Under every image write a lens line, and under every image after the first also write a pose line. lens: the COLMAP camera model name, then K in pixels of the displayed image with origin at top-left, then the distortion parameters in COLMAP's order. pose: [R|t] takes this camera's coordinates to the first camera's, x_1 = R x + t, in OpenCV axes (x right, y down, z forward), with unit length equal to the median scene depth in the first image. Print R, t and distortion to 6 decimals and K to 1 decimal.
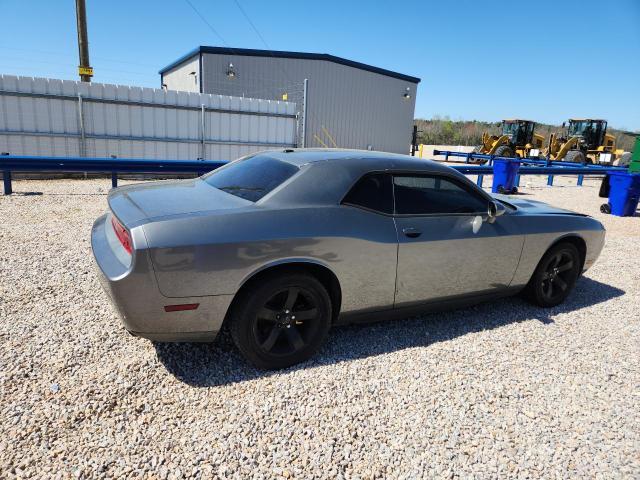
lens RADIAL K [[448.9, 0, 324.4], [0, 448.9, 238.8], [0, 0, 1]] dist [-0.000632, -0.002190]
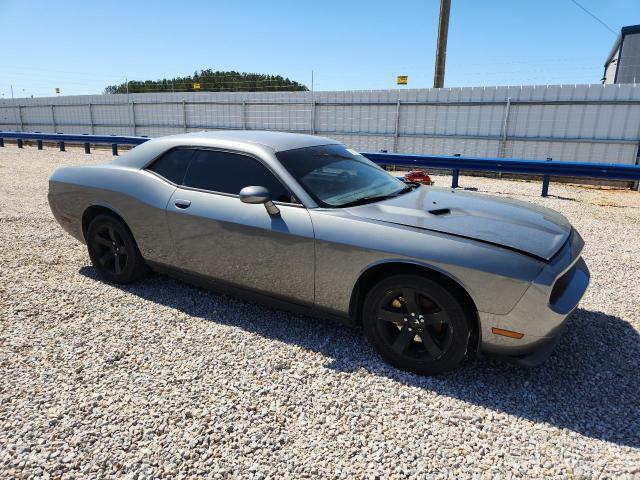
lens RADIAL K [[440.2, 0, 320.0], [0, 440.2, 240.0], [0, 0, 1]] dist [0.022089, 0.000408]
pose [[0.489255, 0.177896, -0.853805, 0.246625], [-0.184233, 0.977965, 0.098195, -0.018276], [0.852460, 0.109257, 0.511249, 0.145349]]
